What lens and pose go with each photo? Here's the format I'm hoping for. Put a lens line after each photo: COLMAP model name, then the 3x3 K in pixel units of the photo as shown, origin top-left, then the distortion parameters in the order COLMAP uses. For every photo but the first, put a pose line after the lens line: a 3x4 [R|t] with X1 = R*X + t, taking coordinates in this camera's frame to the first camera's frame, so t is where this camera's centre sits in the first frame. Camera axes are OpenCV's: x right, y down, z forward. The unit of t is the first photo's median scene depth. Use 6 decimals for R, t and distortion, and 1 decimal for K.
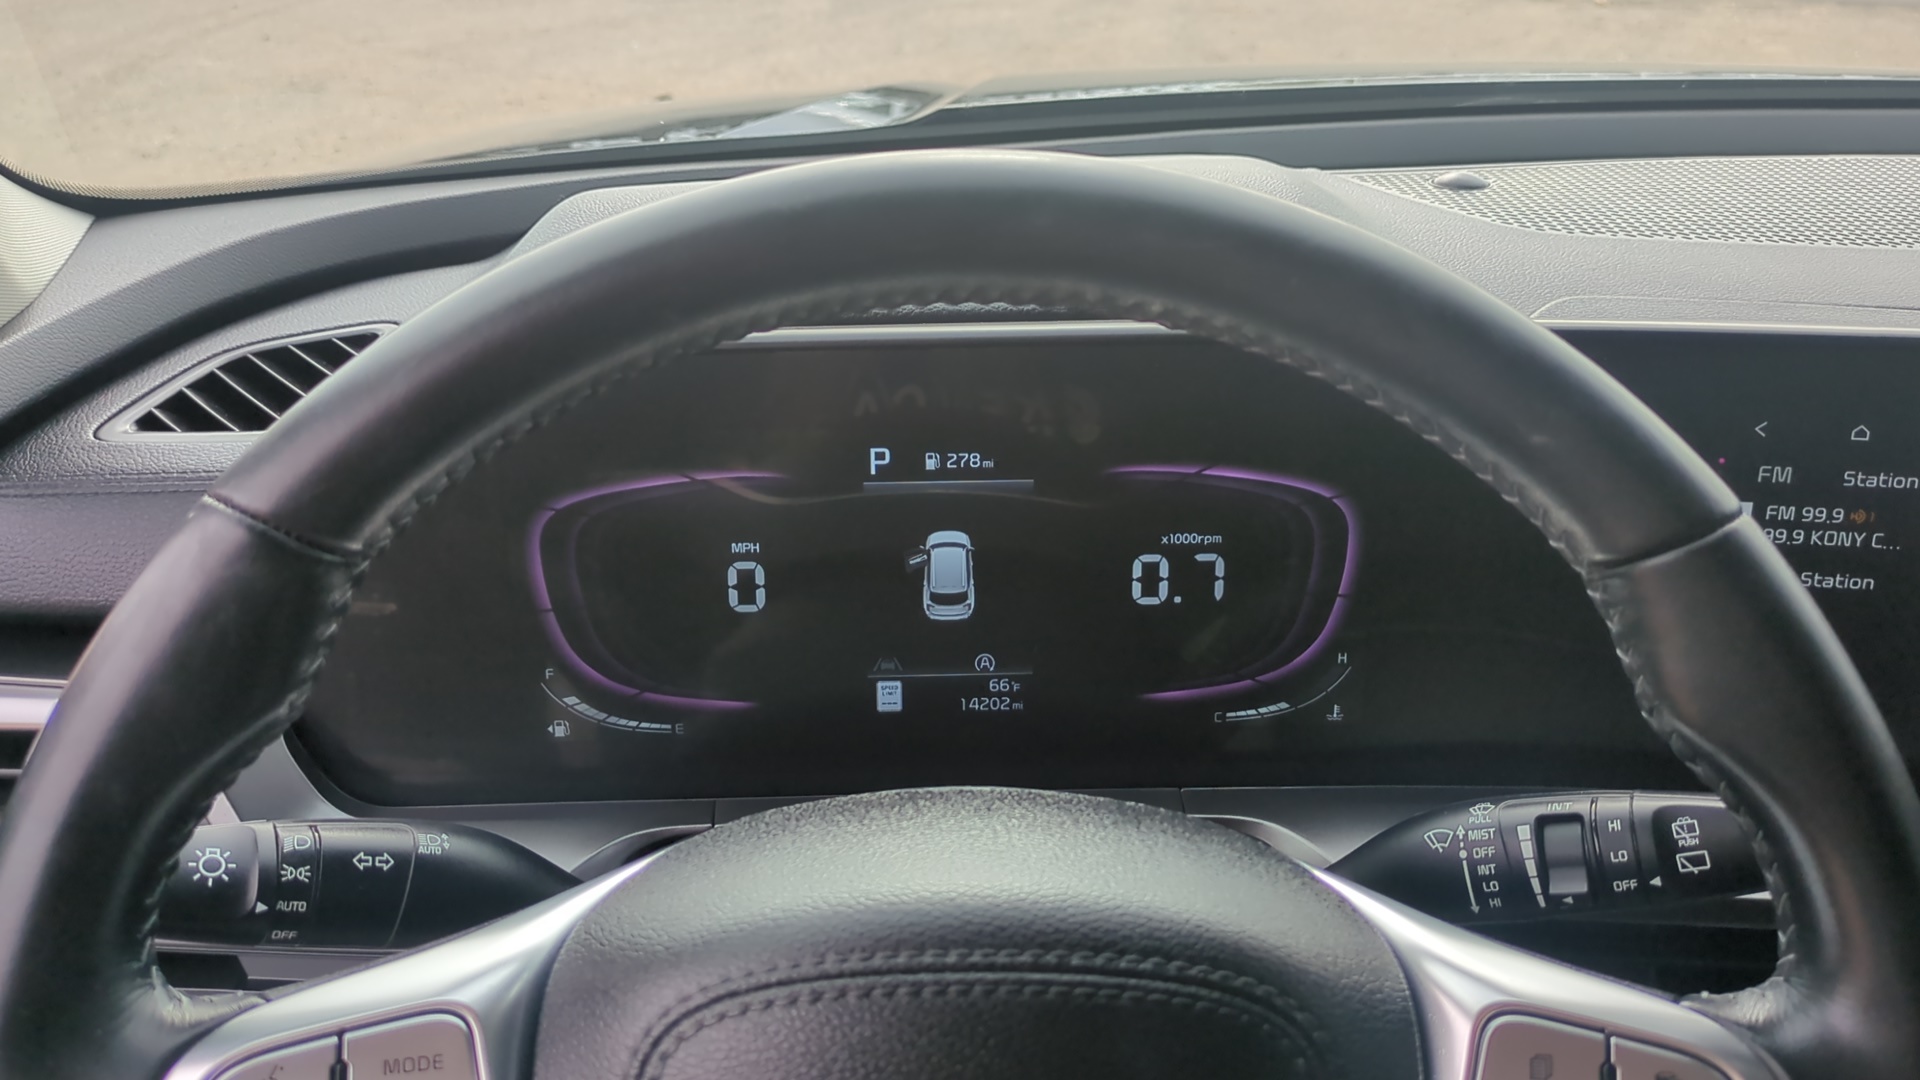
lens RADIAL K [[1647.9, 0, 975.9], [0, 1647.9, 528.8], [0, 0, 1]] dist [0.067684, -0.086625]
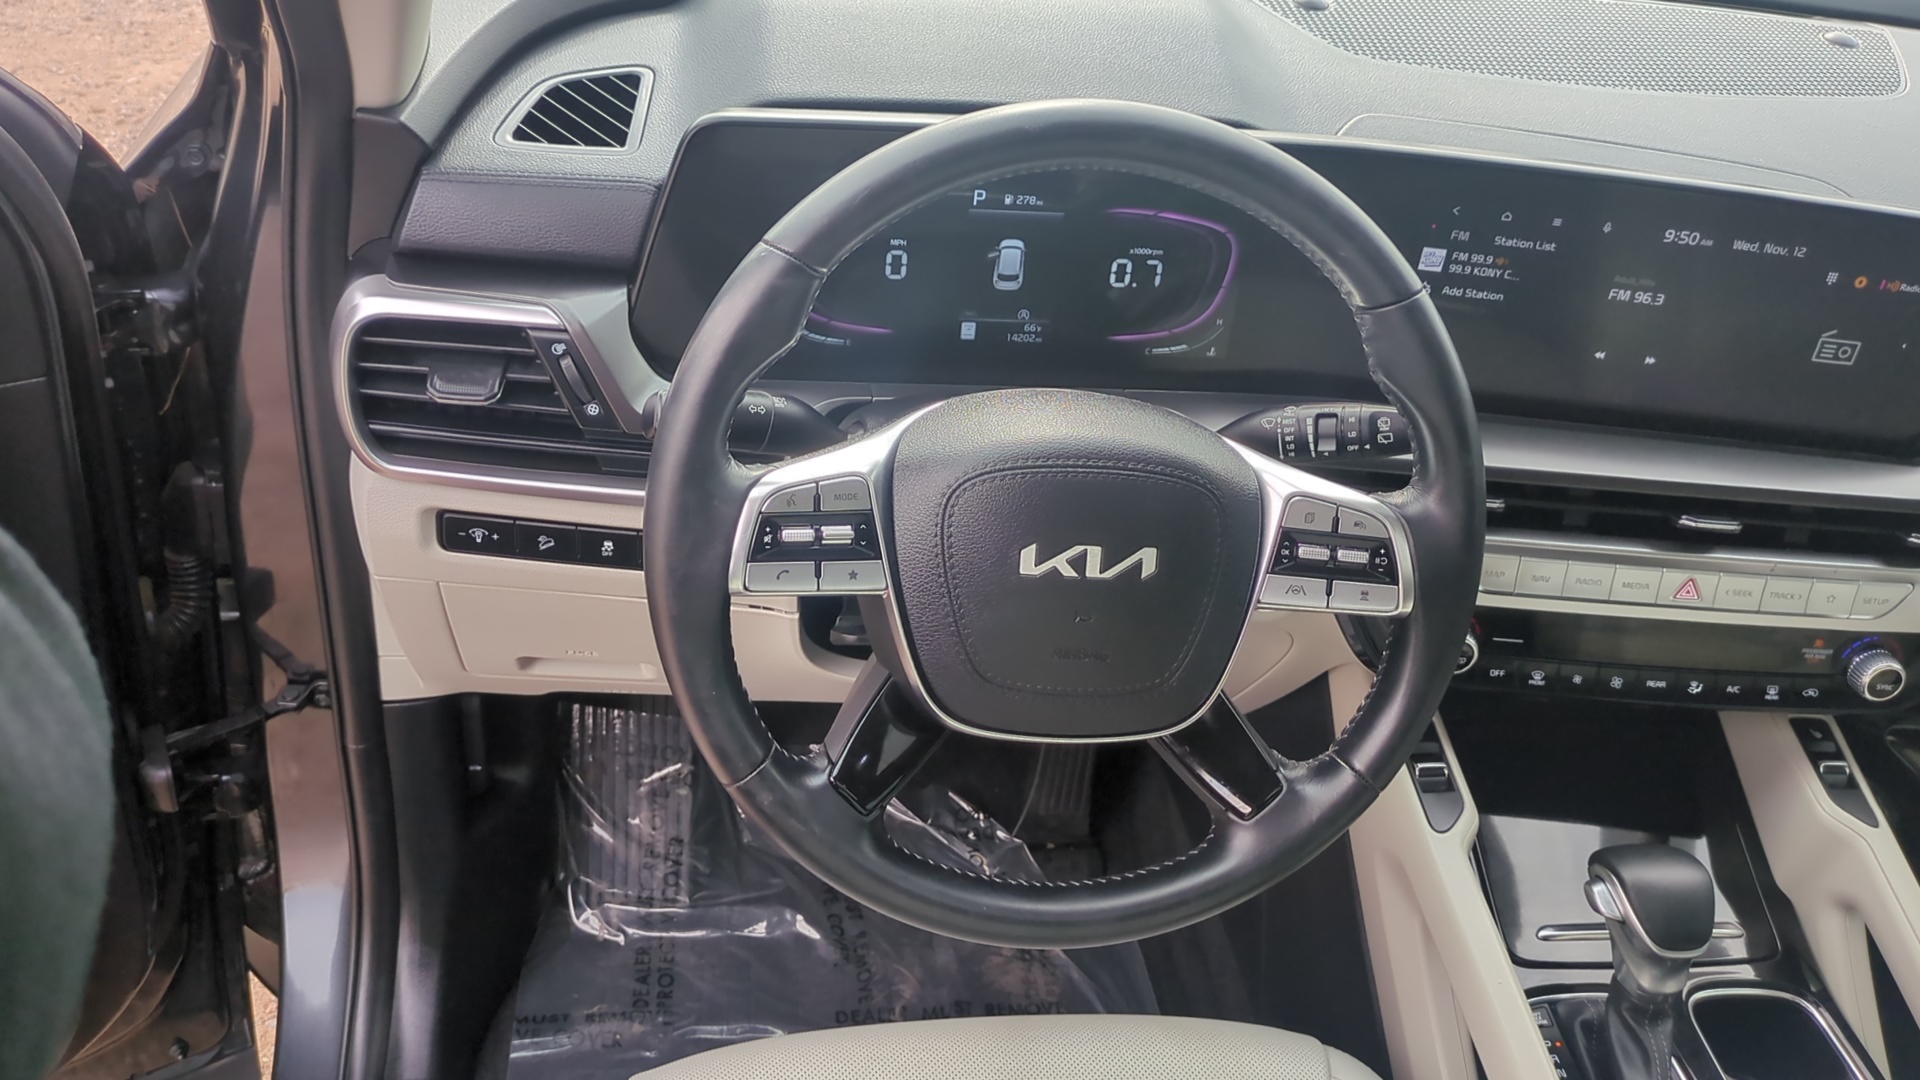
lens RADIAL K [[1647.9, 0, 975.9], [0, 1647.9, 528.8], [0, 0, 1]] dist [0.067684, -0.086625]
pose [[0.989205, 0.036715, 0.141862, -0.297164], [-0.071516, 0.965939, 0.248691, -0.137235], [-0.127900, -0.256152, 0.958138, -0.768983]]
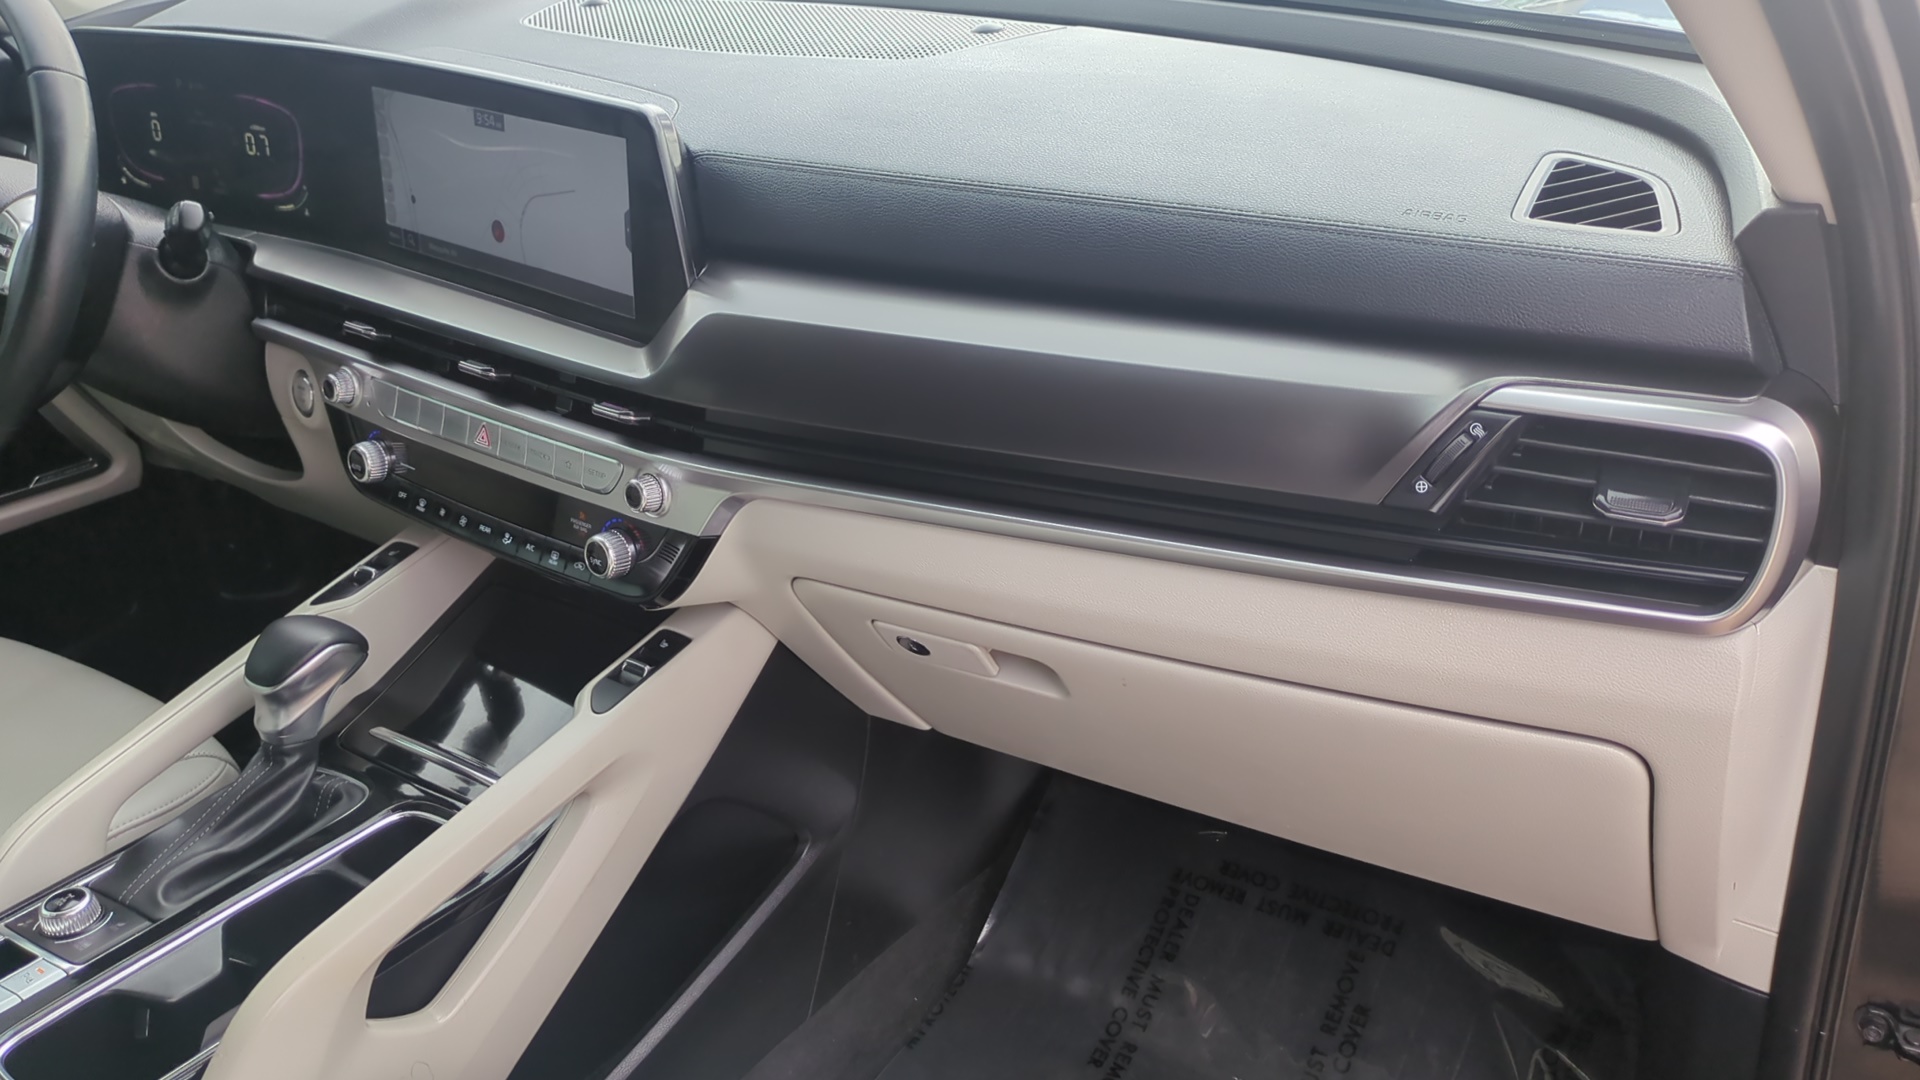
lens RADIAL K [[1667.1, 0, 981.1], [0, 1667.1, 538.0], [0, 0, 1]] dist [0.021032, -0.011672]
pose [[0.803956, 0.223908, -0.550927, 2.558952], [-0.174105, 0.974440, 0.141965, 0.060626], [0.568632, -0.018215, 0.822390, -0.462168]]
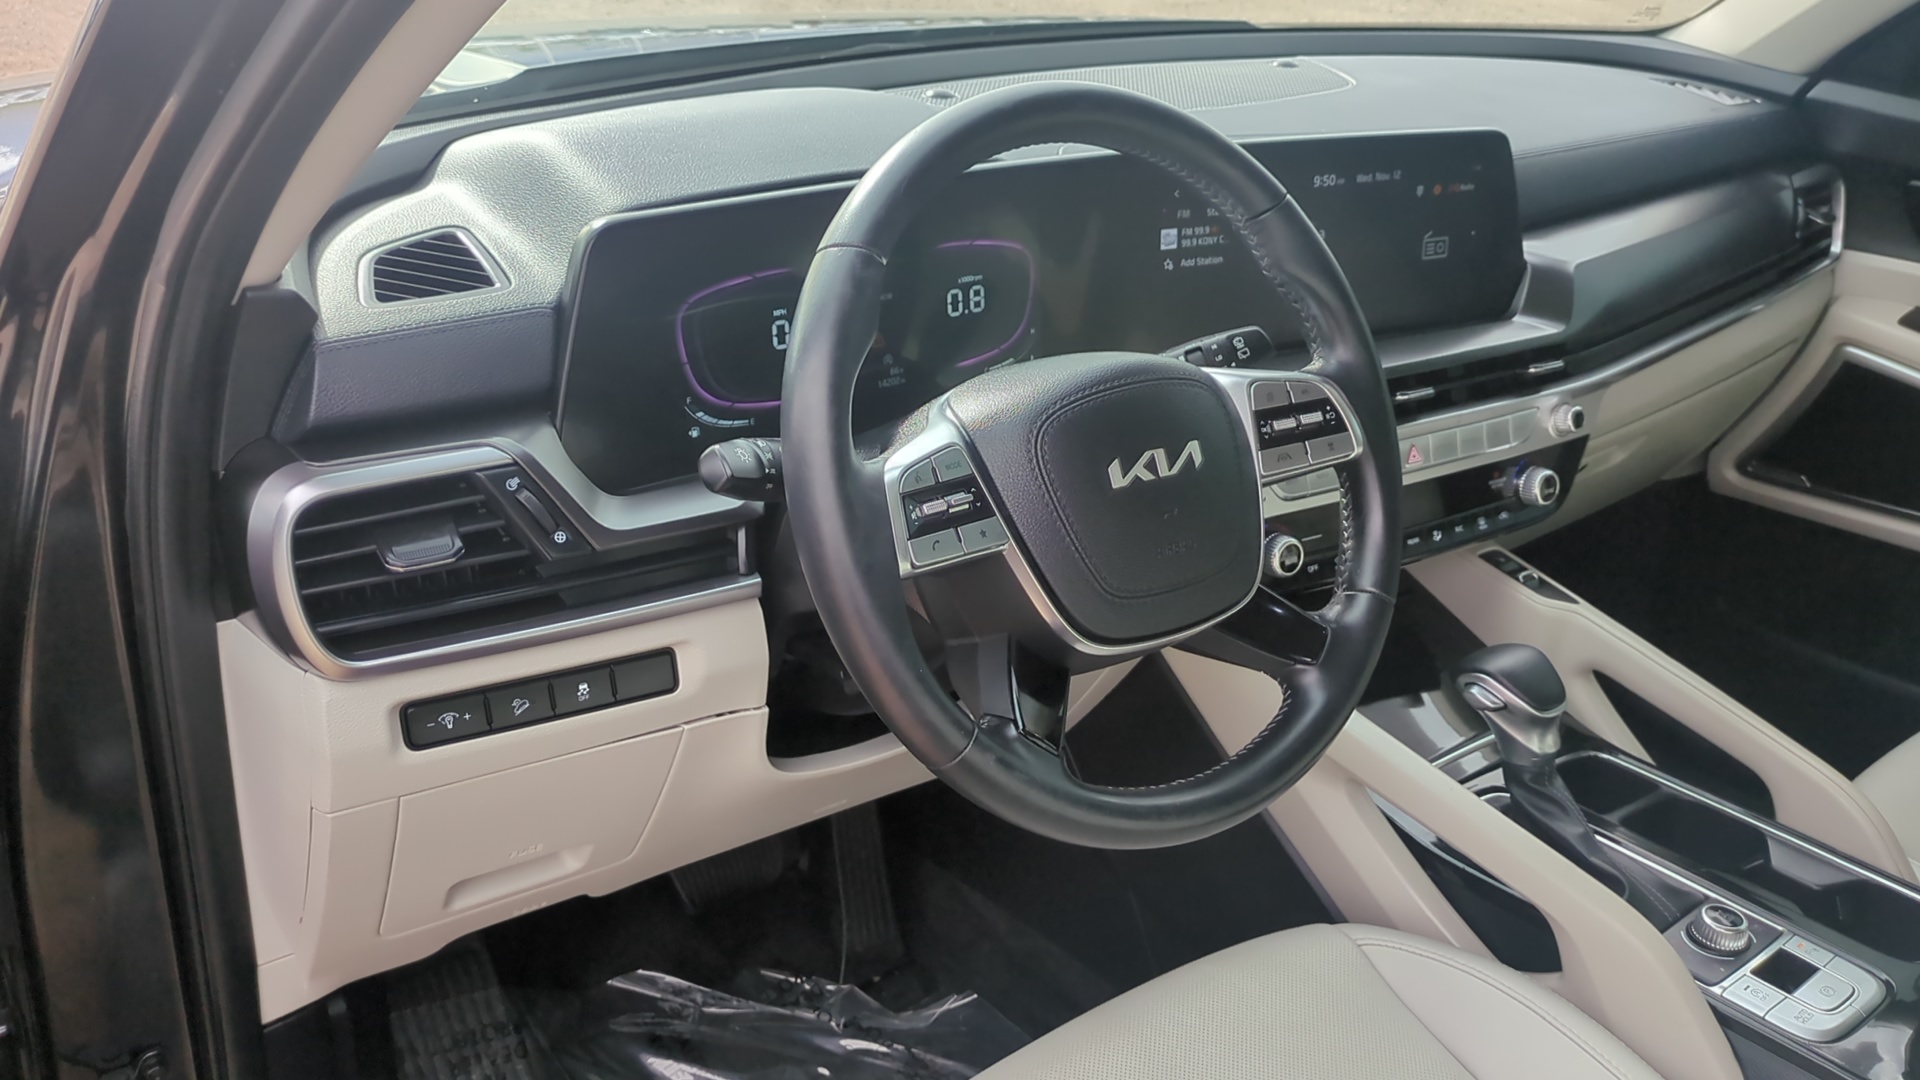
lens RADIAL K [[1647.9, 0, 975.9], [0, 1647.9, 528.8], [0, 0, 1]] dist [0.067684, -0.086625]
pose [[0.807349, -0.209783, 0.551524, -1.036800], [0.189413, 0.977341, 0.094480, 0.115575], [-0.558847, 0.028188, 0.828791, -0.648122]]
